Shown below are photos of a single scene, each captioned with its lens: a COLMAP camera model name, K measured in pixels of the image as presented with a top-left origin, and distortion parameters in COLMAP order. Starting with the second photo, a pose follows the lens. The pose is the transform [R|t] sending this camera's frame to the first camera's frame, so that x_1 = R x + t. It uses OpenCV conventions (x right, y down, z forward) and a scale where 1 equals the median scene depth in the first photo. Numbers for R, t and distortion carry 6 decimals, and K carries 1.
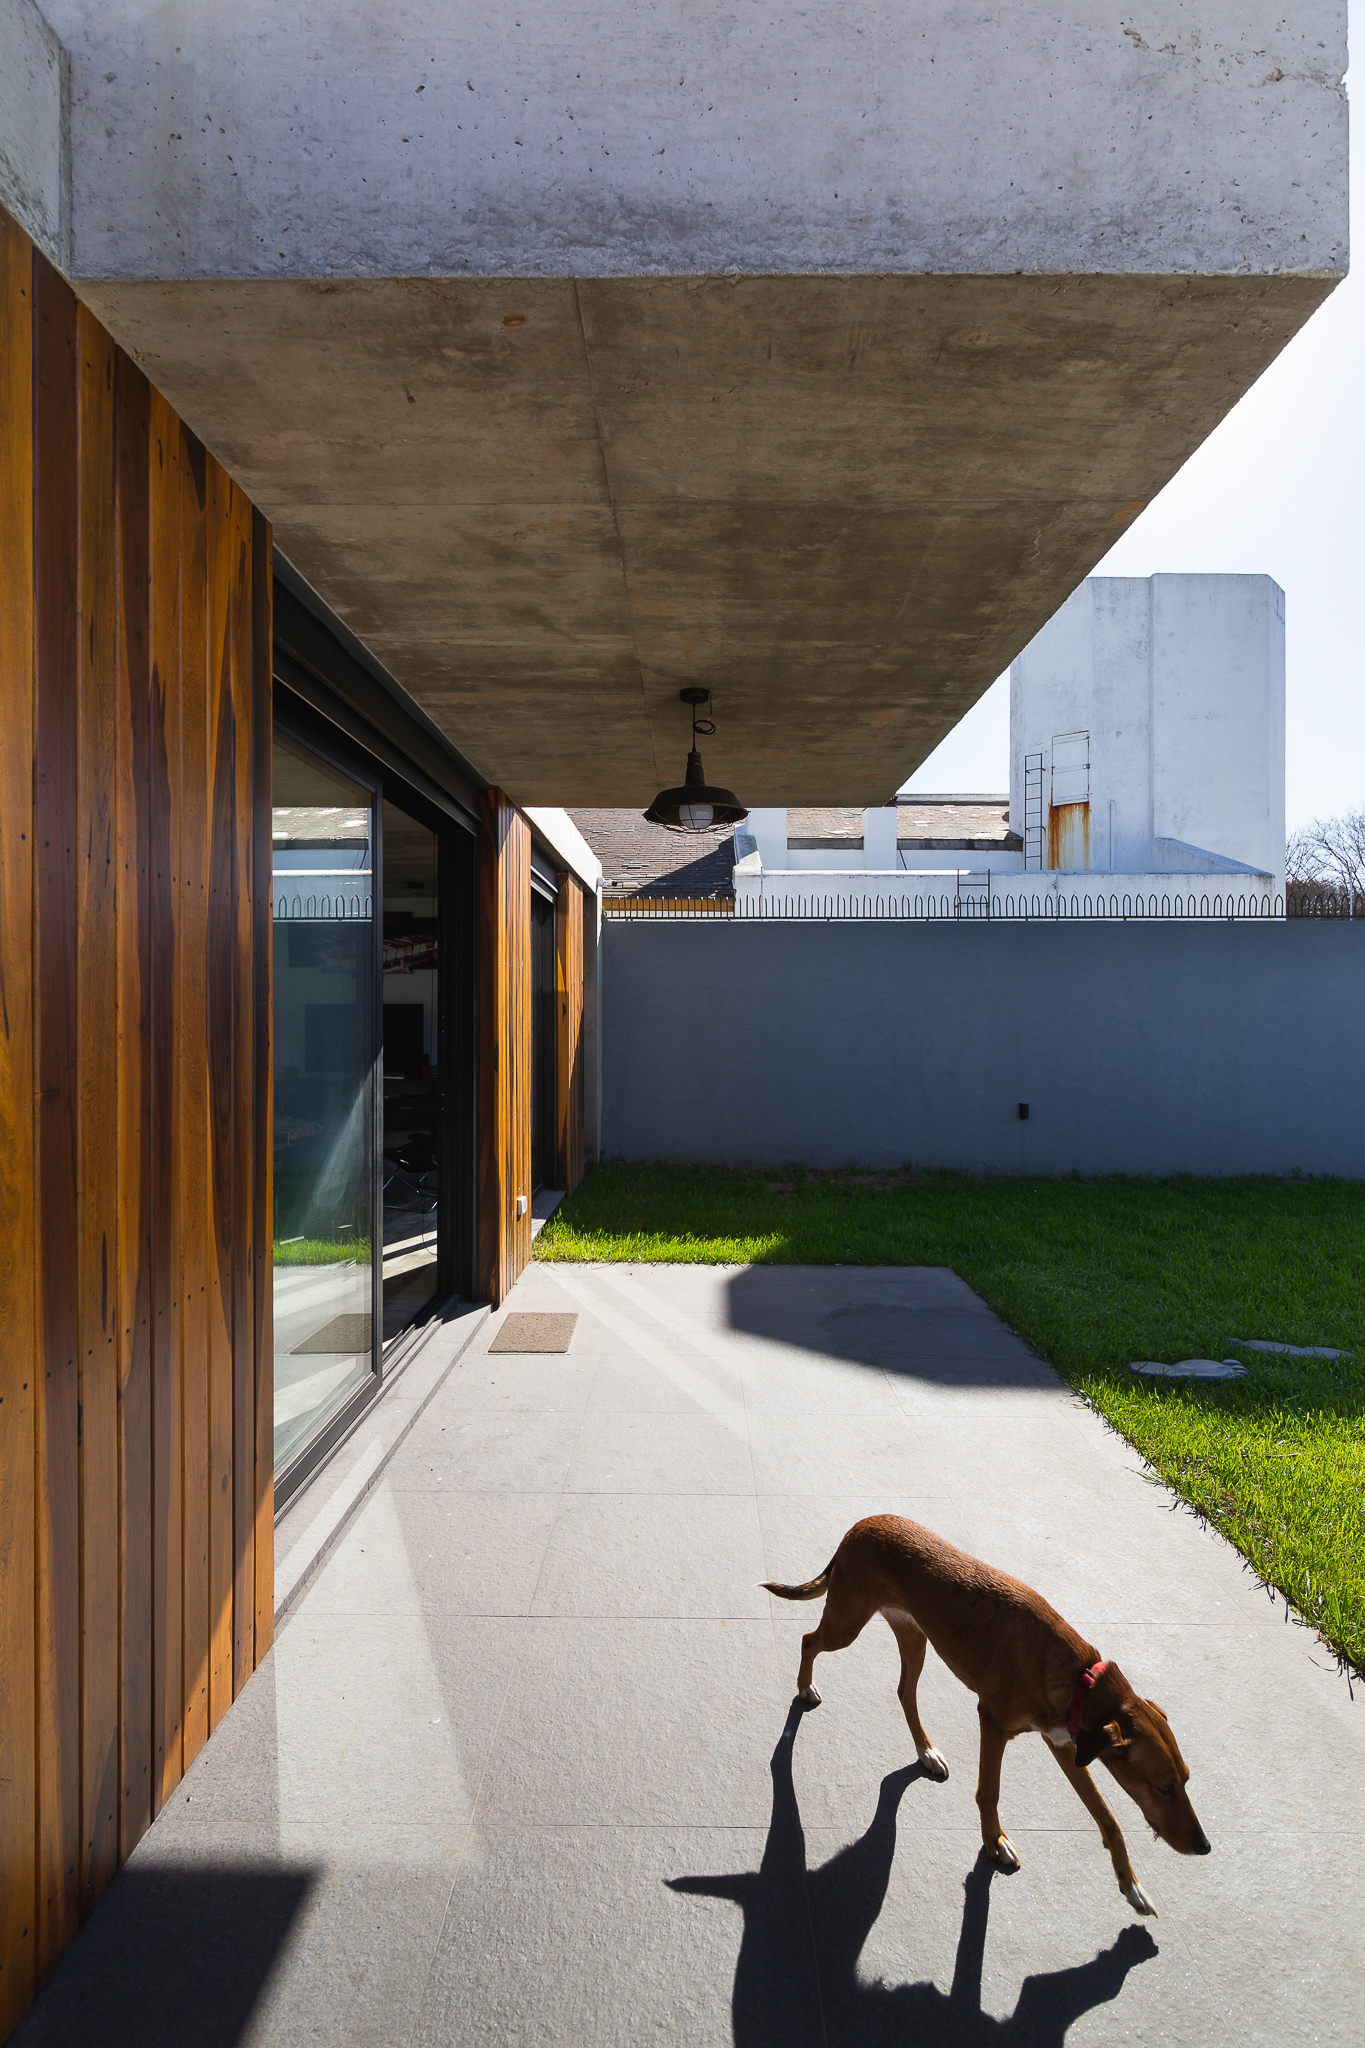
lens RADIAL K [[925.3, 0, 682.5], [0, 925.3, 1024.0], [0, 0, 1]] dist [-0.000380, 0.000075]
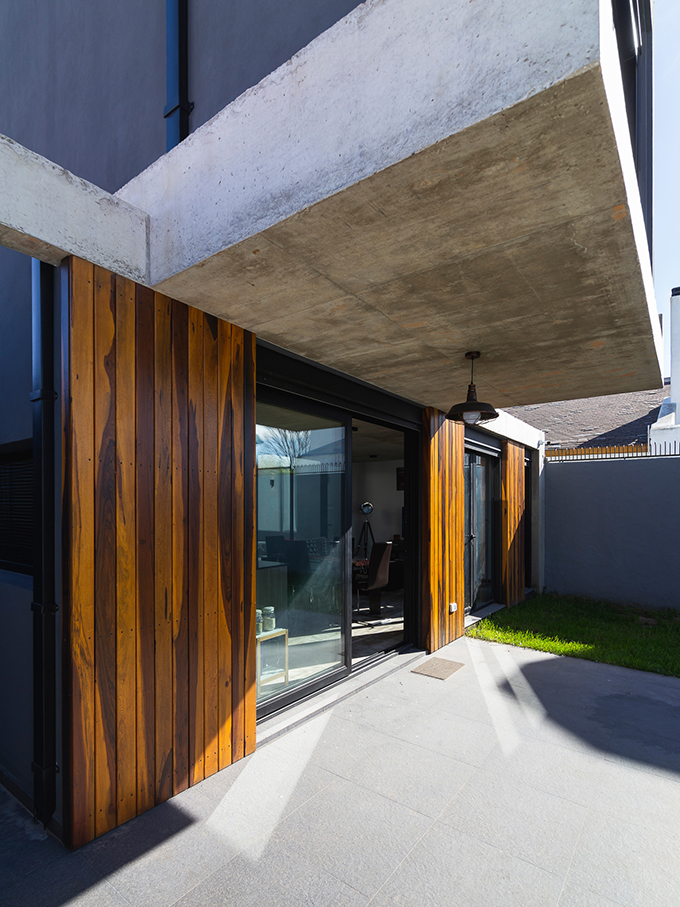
lens RADIAL K [[459.2, 0, 340.0], [0, 459.2, 518.1], [0, 0, 1]] dist [0.001087, -0.000600]
pose [[0.806985, 0.021188, -0.590192, 0.658668], [-0.016652, 0.999775, 0.013122, -0.033146], [0.590338, -0.000761, 0.807156, 0.088370]]
